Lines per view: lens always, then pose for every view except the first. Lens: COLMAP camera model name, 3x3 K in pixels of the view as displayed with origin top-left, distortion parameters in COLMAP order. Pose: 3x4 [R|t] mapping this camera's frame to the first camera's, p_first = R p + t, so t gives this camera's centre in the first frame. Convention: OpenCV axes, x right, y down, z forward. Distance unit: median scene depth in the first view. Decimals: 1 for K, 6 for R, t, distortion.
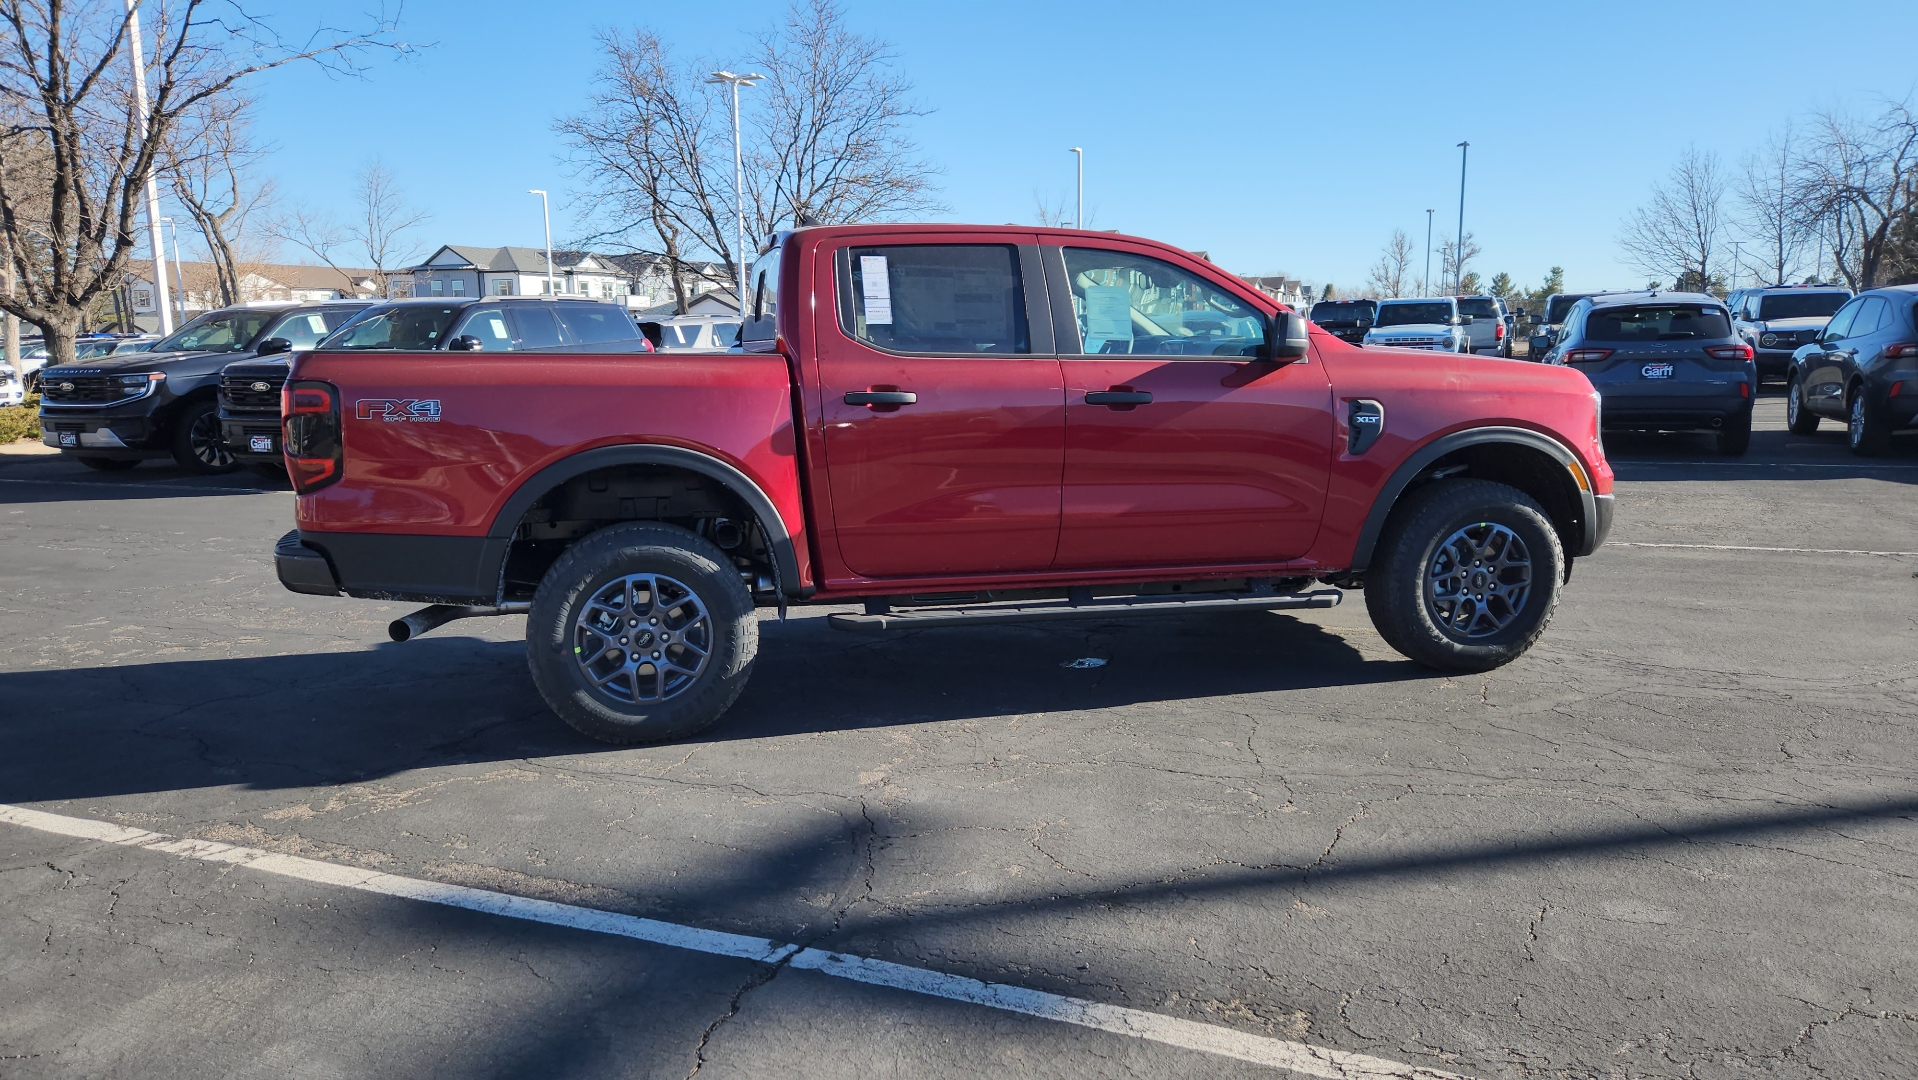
lens RADIAL K [[1284.7, 0, 922.6], [0, 1284.7, 542.0], [0, 0, 1]] dist [0.076264, -0.062236]
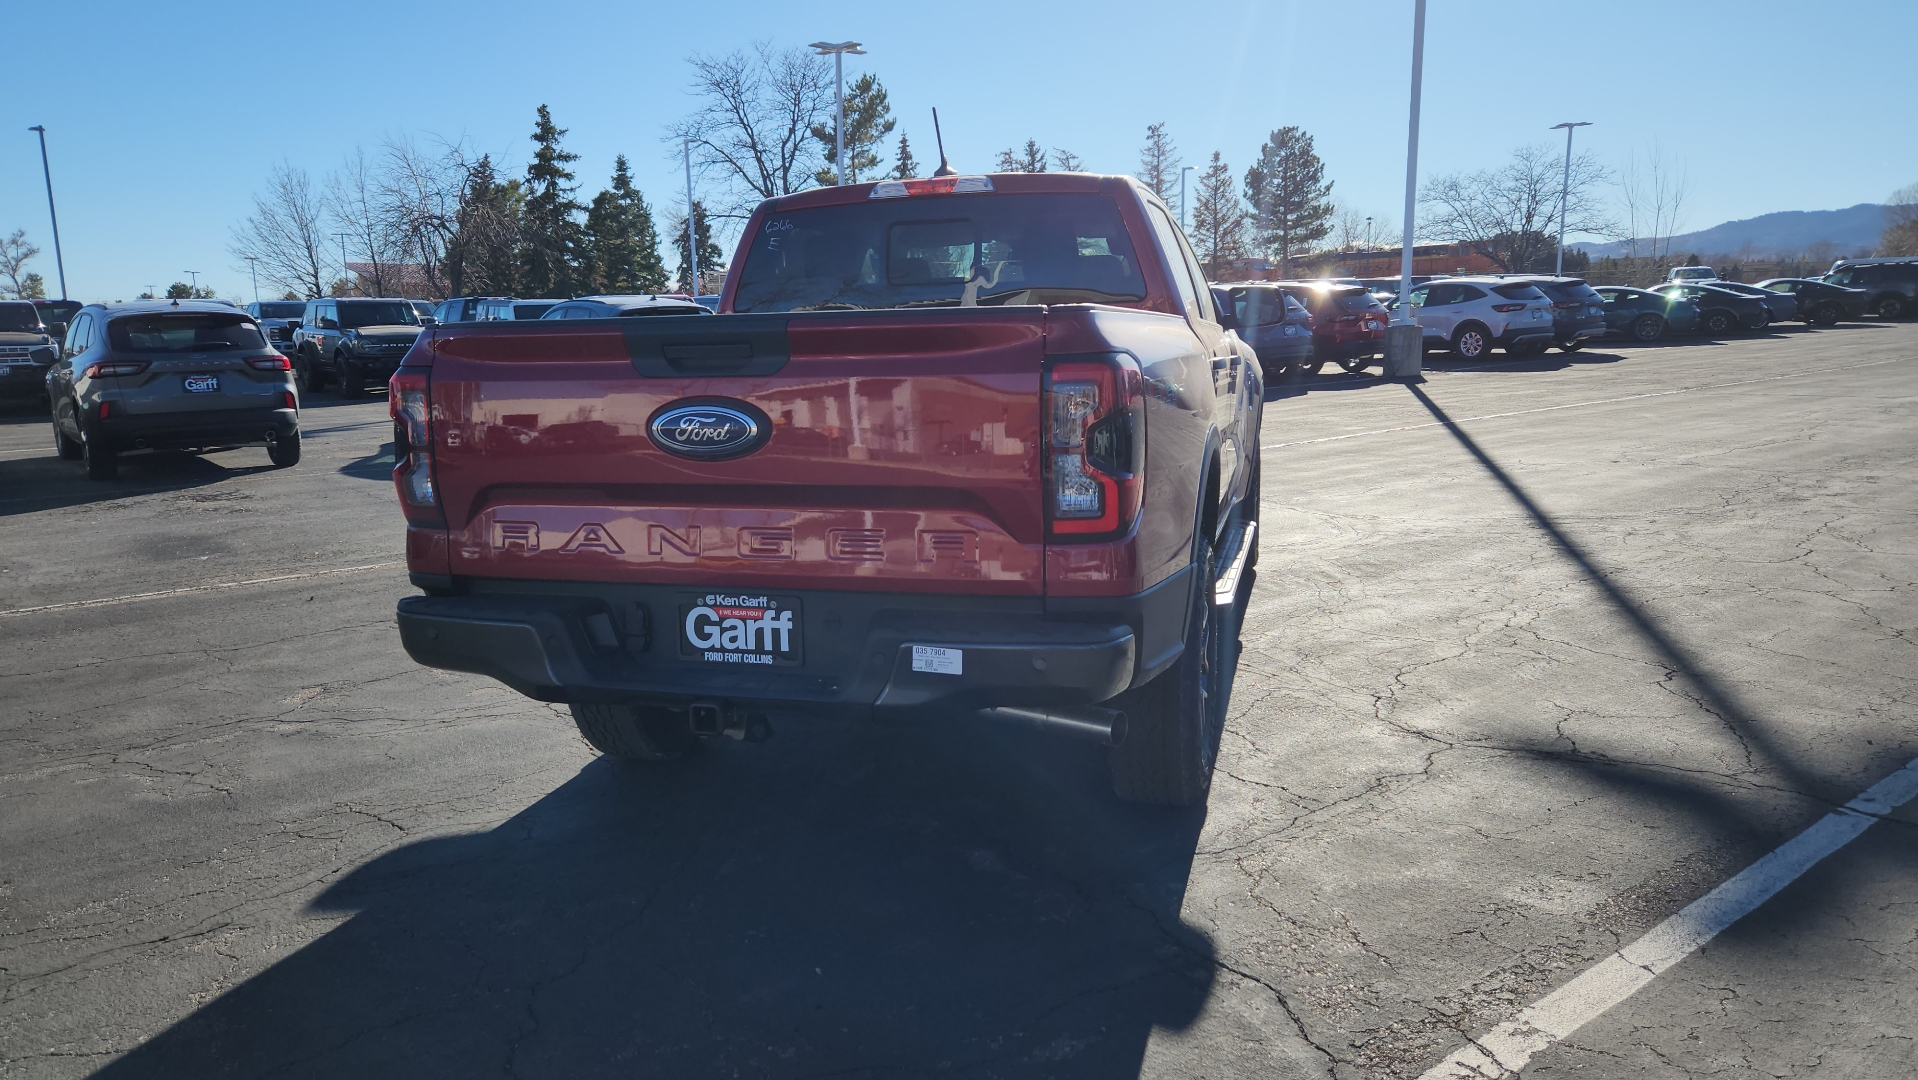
lens RADIAL K [[1285.5, 0, 908.1], [0, 1285.5, 549.6], [0, 0, 1]] dist [0.076728, -0.067549]
pose [[0.498280, -0.147082, 0.854450, -0.918581], [0.150672, 0.985200, 0.081724, -0.084120], [-0.853824, 0.088020, 0.513066, 0.678290]]
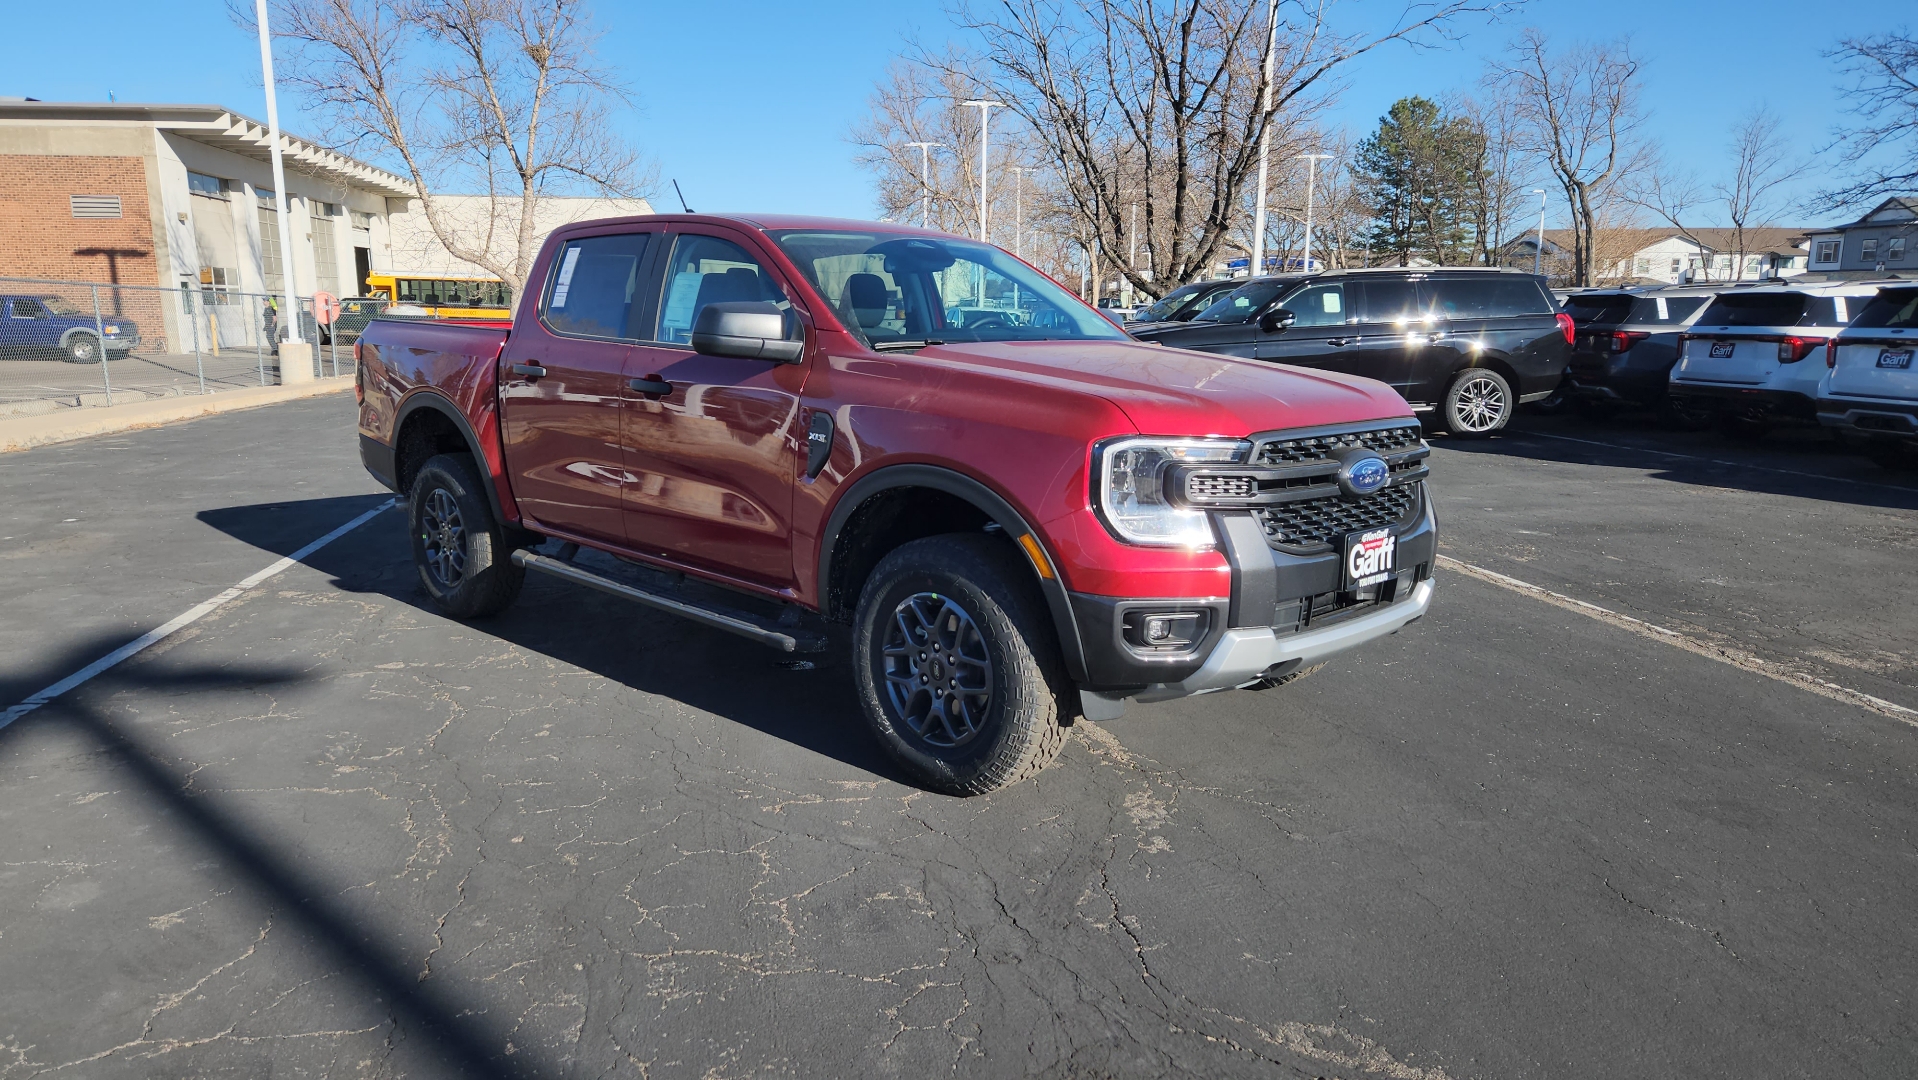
lens RADIAL K [[1284.7, 0, 922.6], [0, 1284.7, 542.0], [0, 0, 1]] dist [0.076264, -0.062236]
pose [[0.526639, 0.168508, -0.833221, 1.095993], [-0.147807, 0.983378, 0.105454, -0.127416], [0.837141, 0.067620, 0.542792, 0.630191]]
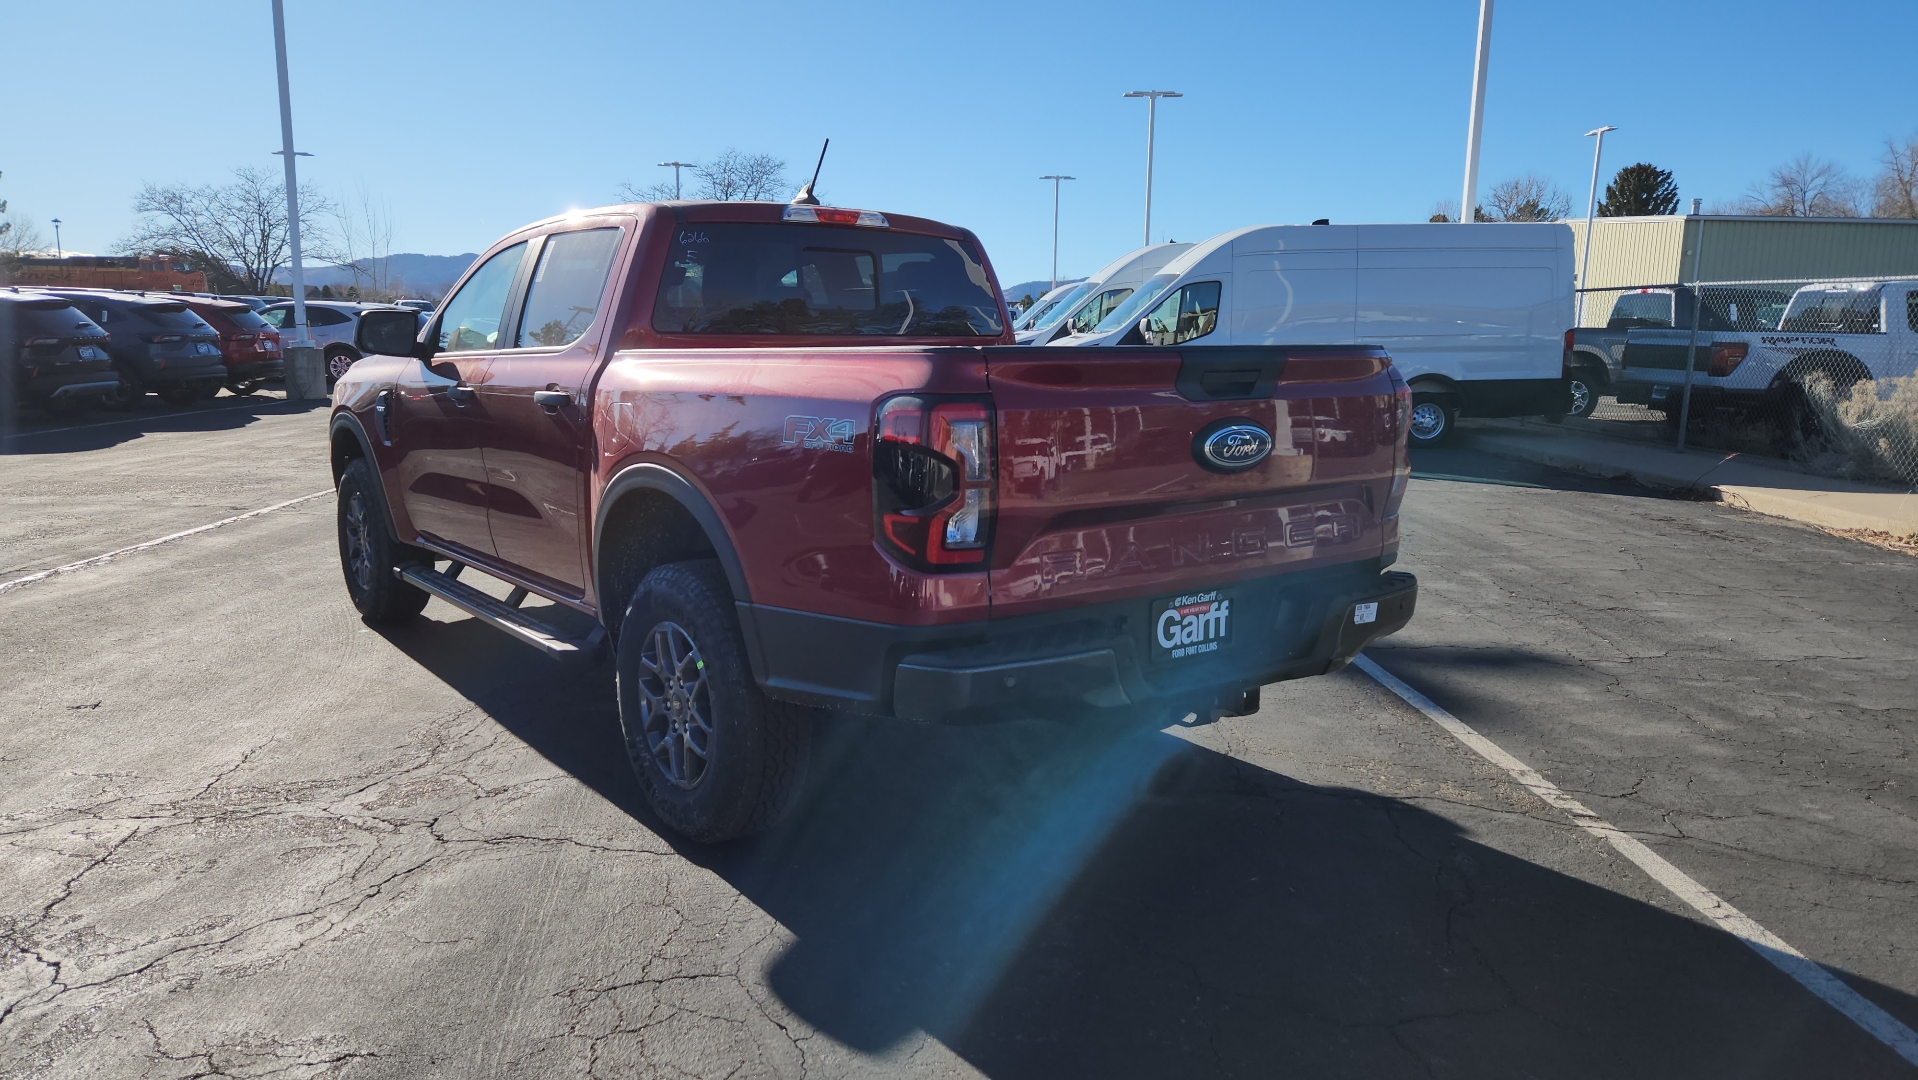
lens RADIAL K [[1280.2, 0, 921.1], [0, 1280.2, 556.6], [0, 0, 1]] dist [0.075524, -0.058613]
pose [[-0.414464, -0.142926, 0.898772, -0.990390], [0.136049, 0.966762, 0.216476, -0.208429], [-0.899839, 0.211999, -0.381243, 1.425861]]
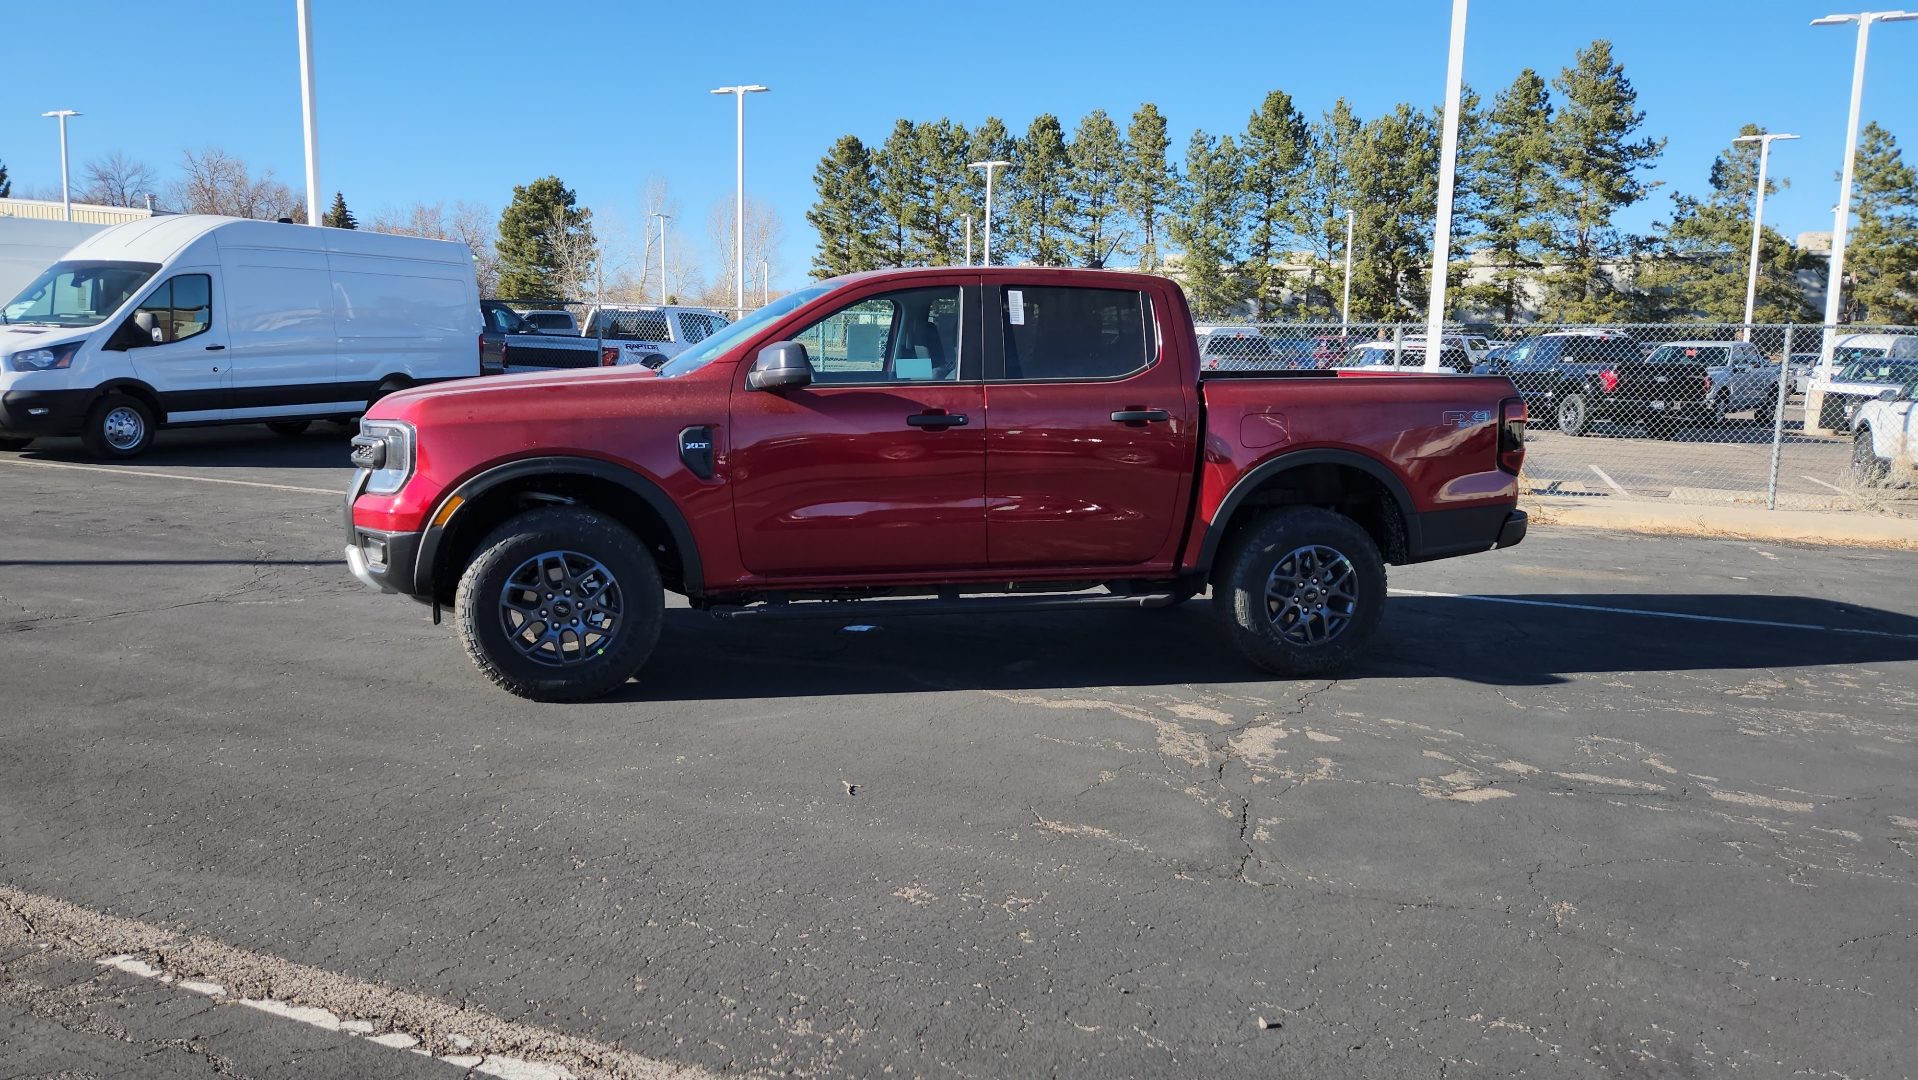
lens RADIAL K [[1284.7, 0, 922.6], [0, 1284.7, 542.0], [0, 0, 1]] dist [0.076264, -0.062236]
pose [[-0.999817, -0.002860, -0.018921, 0.103166], [-0.008359, 0.954734, 0.297343, -0.390226], [0.017214, 0.297447, -0.954583, 2.422447]]
